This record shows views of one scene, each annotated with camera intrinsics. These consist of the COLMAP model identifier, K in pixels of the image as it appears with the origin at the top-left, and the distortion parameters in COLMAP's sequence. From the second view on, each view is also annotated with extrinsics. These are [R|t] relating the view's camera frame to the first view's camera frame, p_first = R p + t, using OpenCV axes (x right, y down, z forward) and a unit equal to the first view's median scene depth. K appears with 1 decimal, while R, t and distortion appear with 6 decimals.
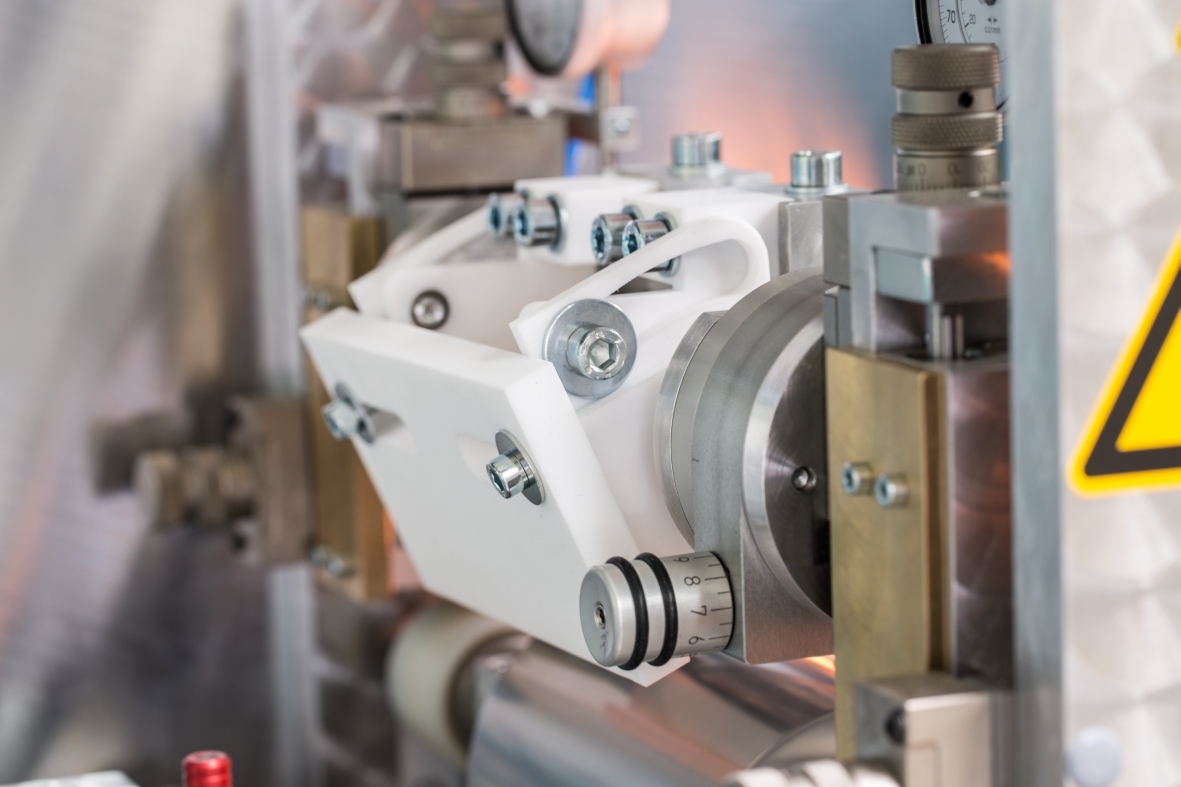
lens RADIAL K [[3489.4, 0, 590.5], [0, 3489.4, 393.5], [0, 0, 1]] dist [-0.048852, -1.232492]
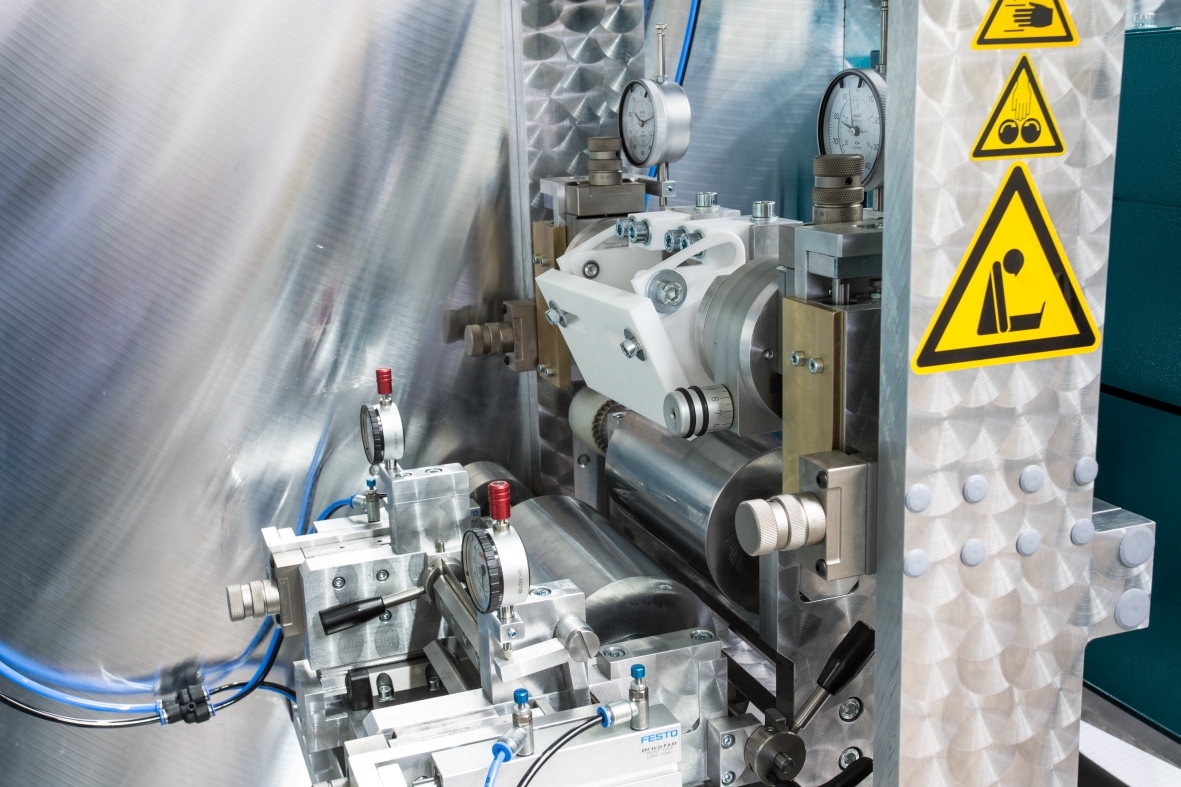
lens RADIAL K [[1308.9, 0, 590.5], [0, 1308.9, 393.5], [0, 0, 1]] dist [0.002280, 0.005450]
pose [[0.999474, 0.002966, -0.032306, -0.021657], [-0.000194, 0.996342, 0.085453, -0.019534], [0.032442, -0.085402, 0.995818, 0.153698]]
